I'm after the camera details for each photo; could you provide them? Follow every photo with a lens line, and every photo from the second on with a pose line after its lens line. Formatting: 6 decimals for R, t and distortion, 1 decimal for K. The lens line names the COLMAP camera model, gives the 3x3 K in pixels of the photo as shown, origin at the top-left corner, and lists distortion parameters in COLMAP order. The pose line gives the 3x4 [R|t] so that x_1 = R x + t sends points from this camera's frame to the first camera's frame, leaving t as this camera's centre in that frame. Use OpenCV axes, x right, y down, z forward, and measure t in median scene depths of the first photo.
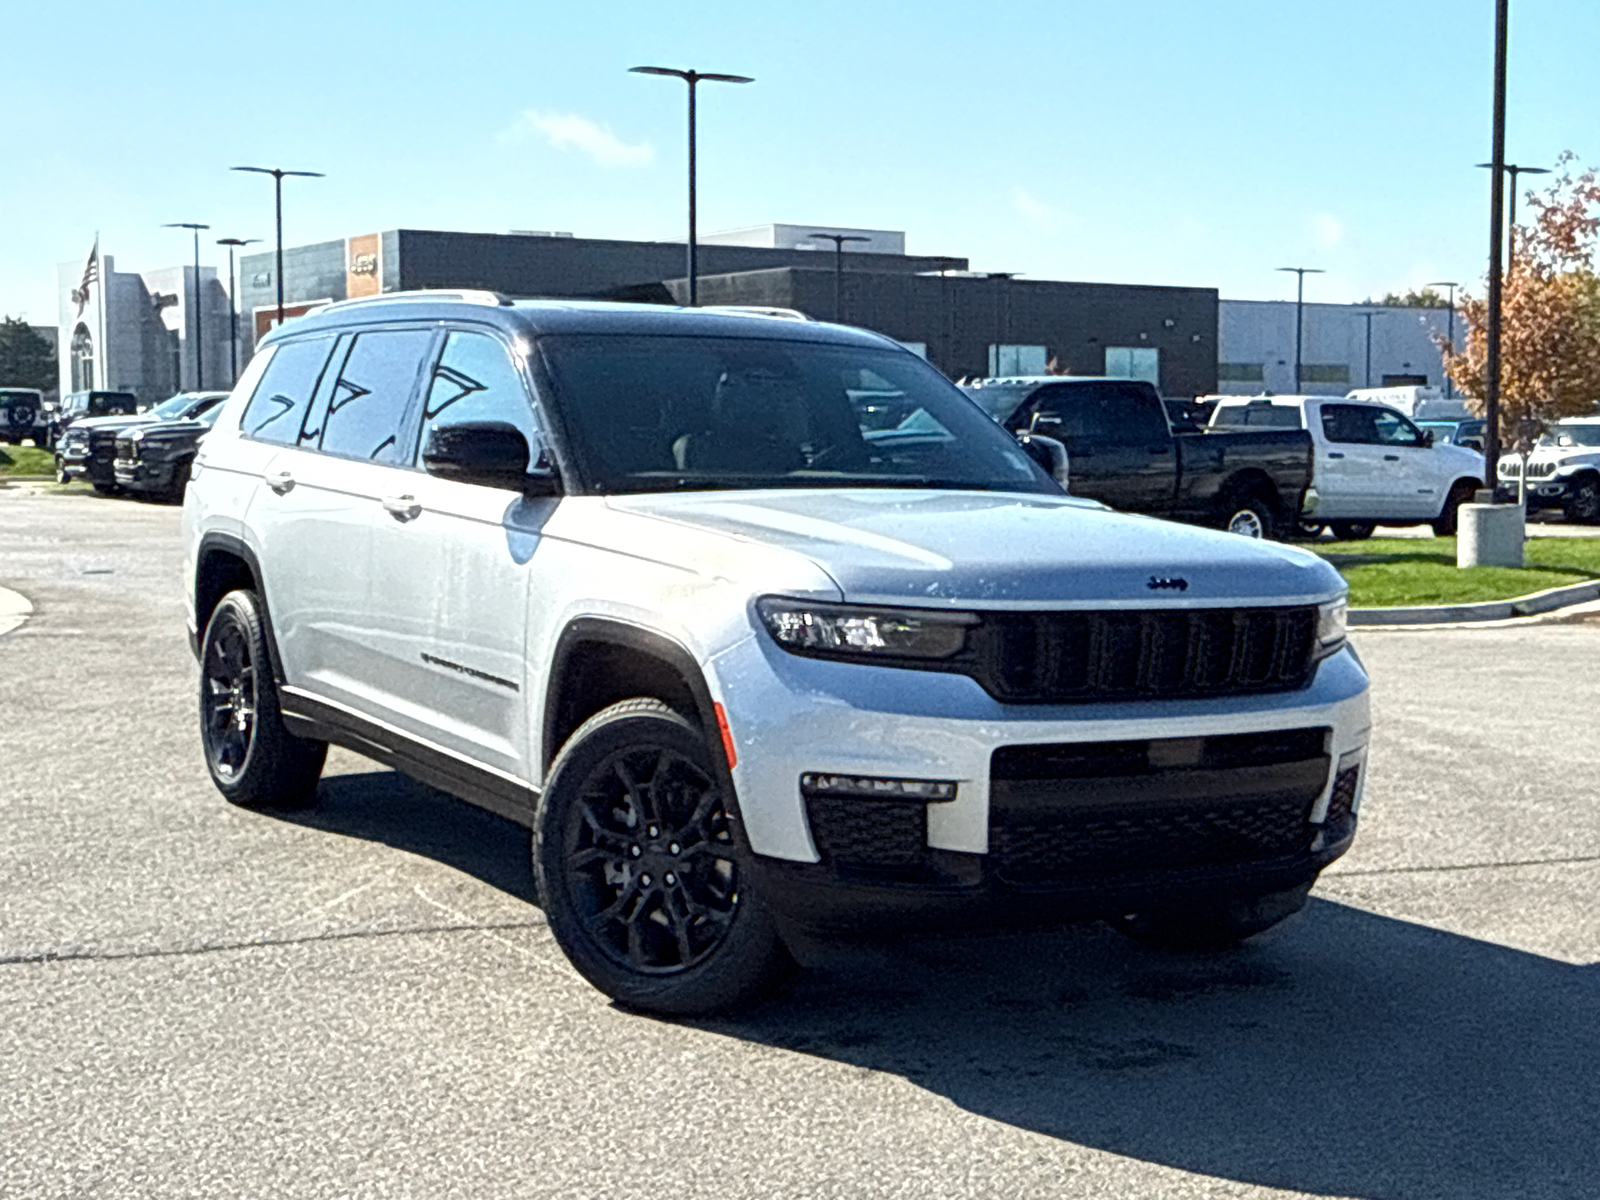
lens RADIAL K [[2305.1, 0, 797.5], [0, 2305.1, 598.4], [0, 0, 1]] dist [0.005631, 0.000000]
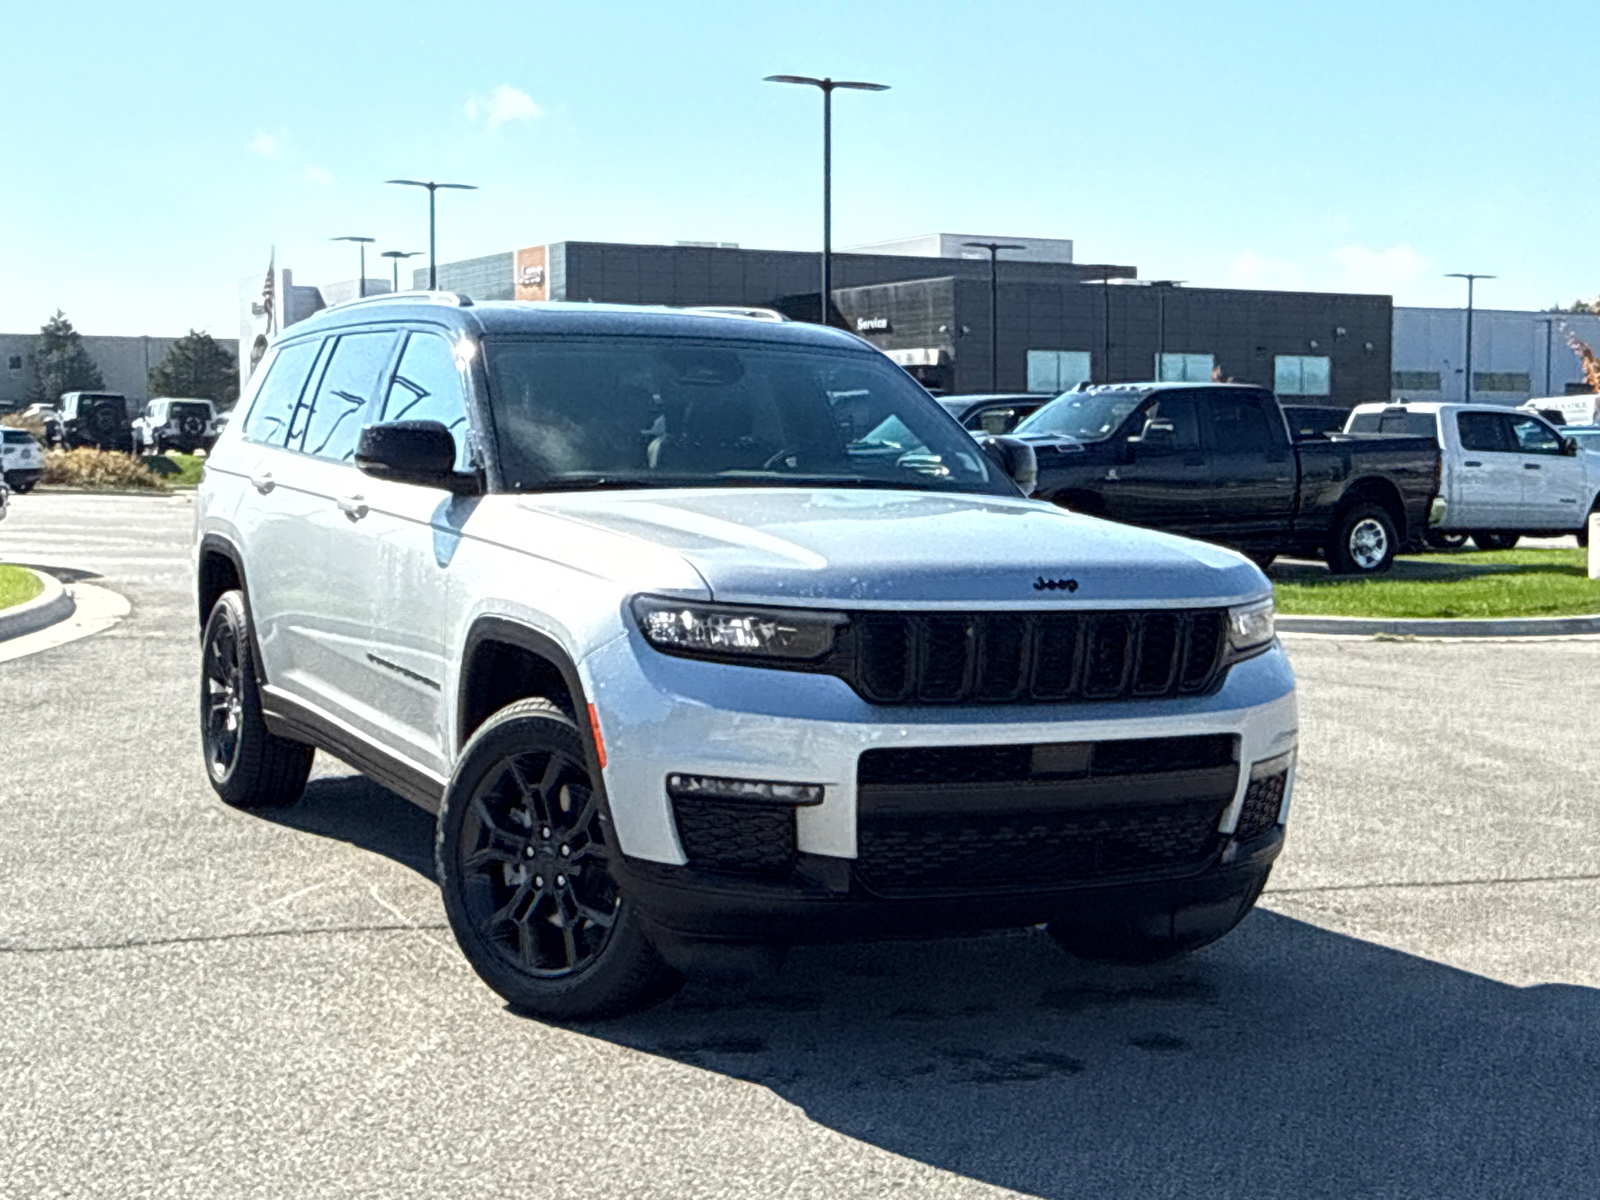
lens RADIAL K [[2305.1, 0, 794.9], [0, 2305.1, 602.2], [0, 0, 1]] dist [0.005631, 0.000000]
pose [[0.996858, 0.005293, -0.079033, 0.098269], [-0.005530, 0.999981, -0.002782, 0.003418], [0.079017, 0.003210, 0.996868, 0.016315]]
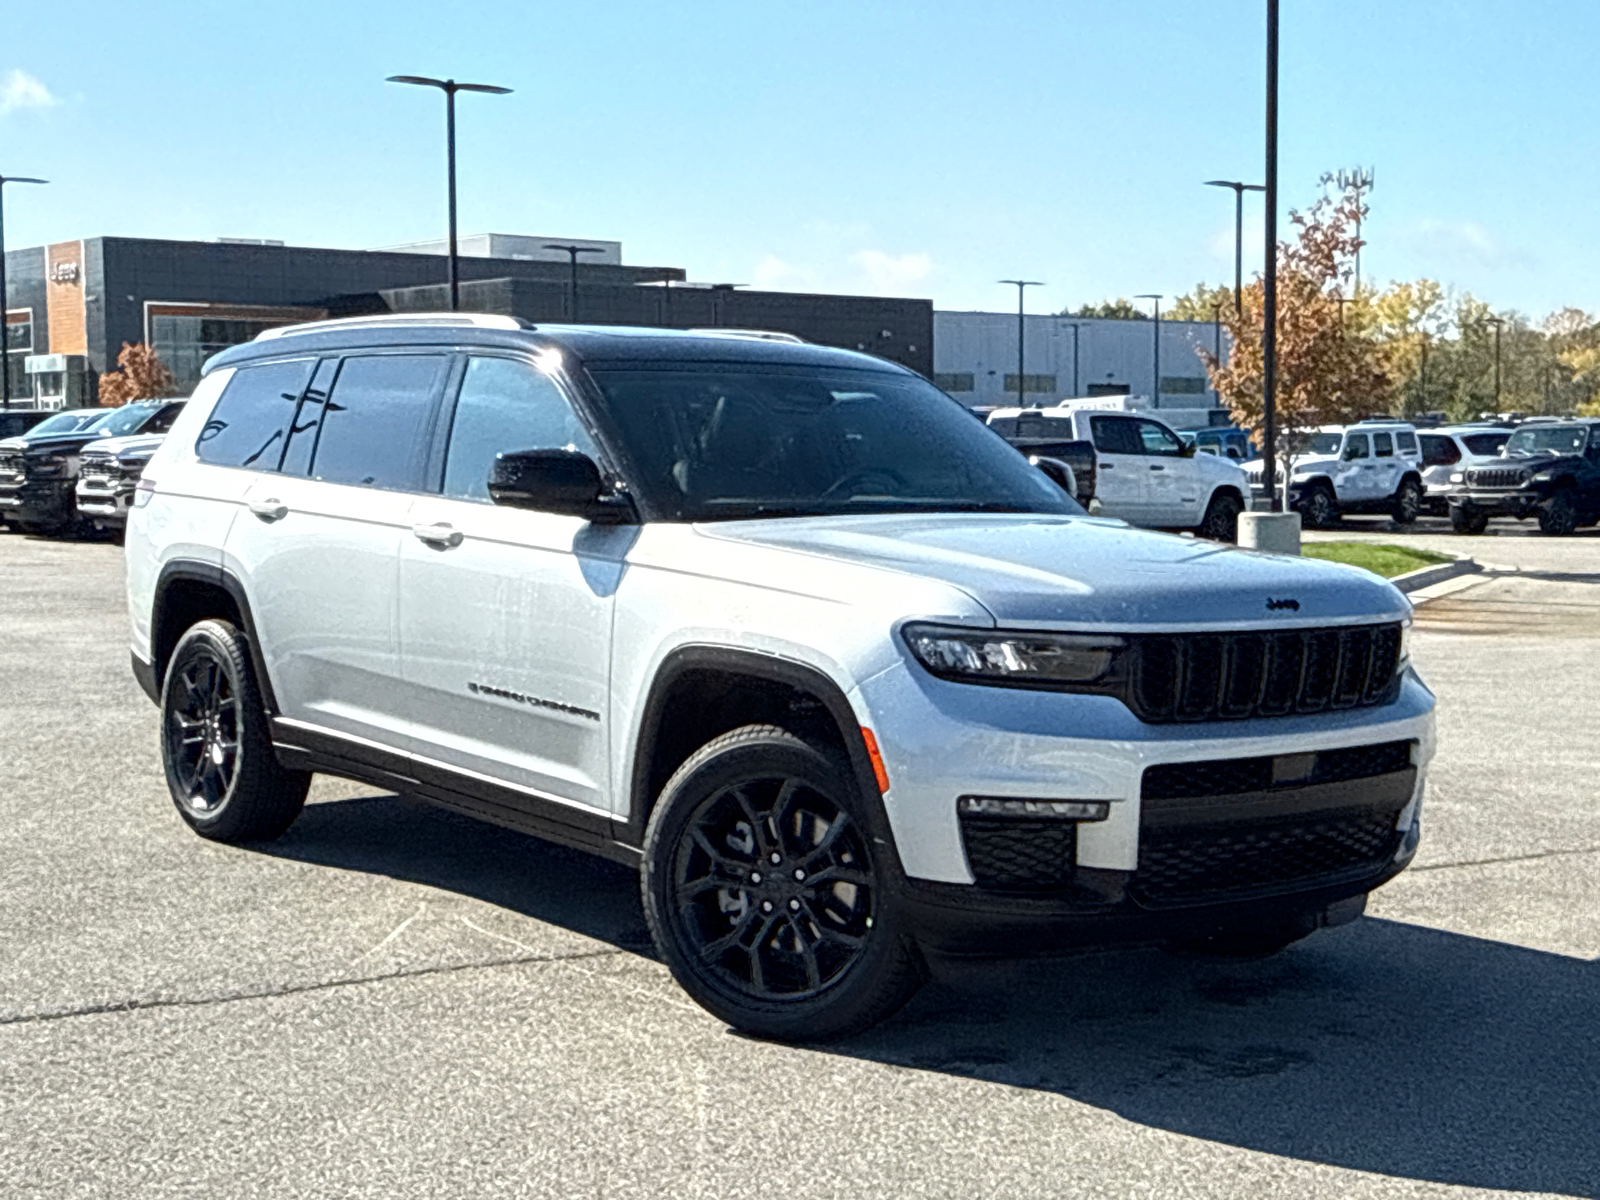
lens RADIAL K [[2305.1, 0, 799.2], [0, 2305.1, 600.5], [0, 0, 1]] dist [0.005631, 0.000000]
pose [[0.991277, -0.014537, 0.130992, -0.146724], [0.014953, 0.999886, -0.002193, -0.006979], [-0.130946, 0.004132, 0.991381, 0.001656]]
